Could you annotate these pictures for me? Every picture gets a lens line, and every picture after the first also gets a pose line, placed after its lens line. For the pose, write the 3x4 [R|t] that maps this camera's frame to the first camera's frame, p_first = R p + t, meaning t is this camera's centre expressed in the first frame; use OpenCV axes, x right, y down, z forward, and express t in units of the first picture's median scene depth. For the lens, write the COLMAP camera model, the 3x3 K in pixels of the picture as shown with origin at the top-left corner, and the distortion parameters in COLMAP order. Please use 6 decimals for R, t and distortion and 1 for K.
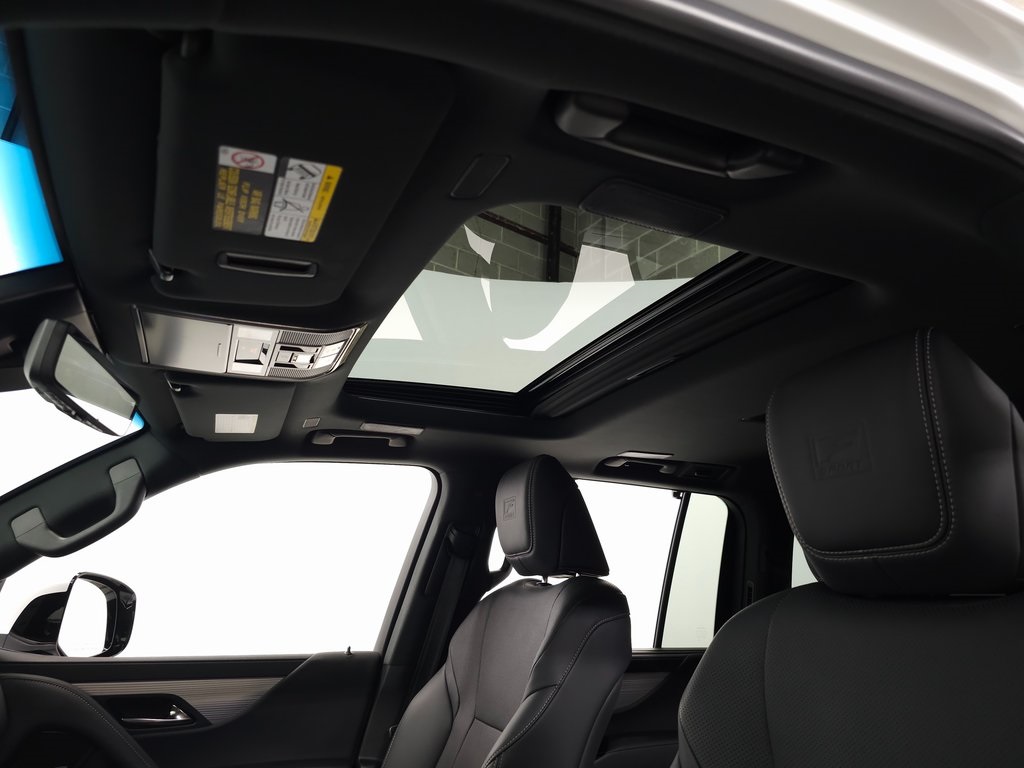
lens RADIAL K [[691.7, 0, 517.9], [0, 691.7, 379.9], [0, 0, 1]] dist [0.044379, -0.048060]
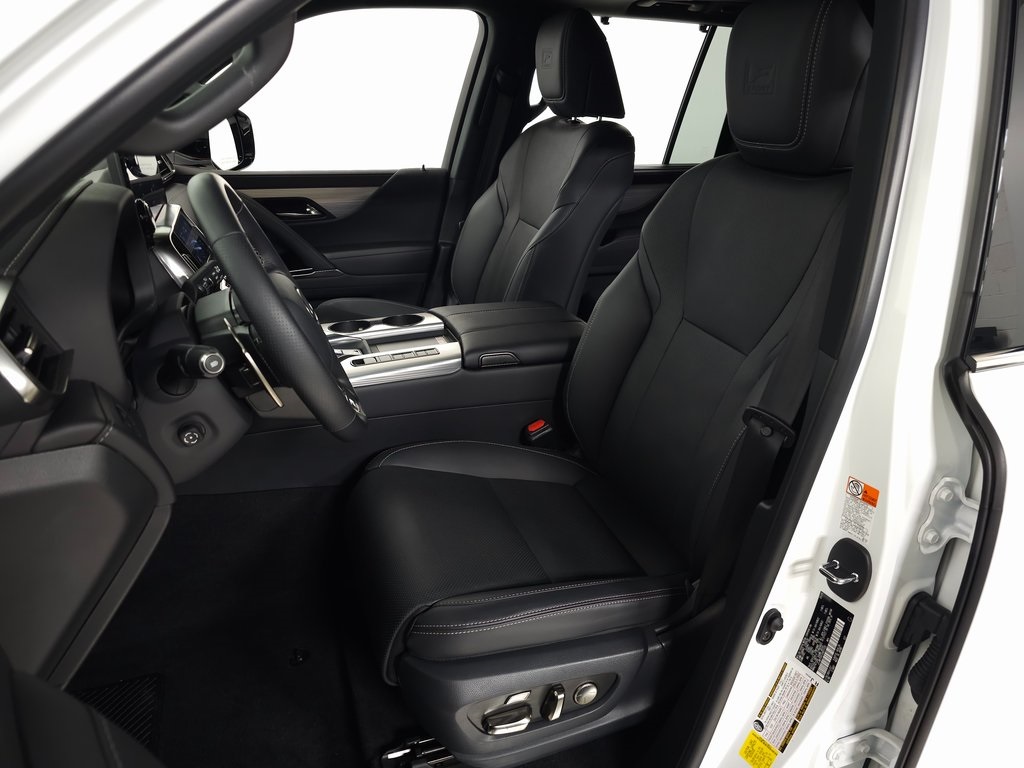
lens RADIAL K [[691.7, 0, 517.9], [0, 691.7, 379.9], [0, 0, 1]] dist [0.044379, -0.048060]
pose [[0.998451, 0.030913, -0.046270, 0.010098], [0.006443, 0.761687, 0.647913, -0.166415], [0.055272, -0.647208, 0.760307, -0.265828]]
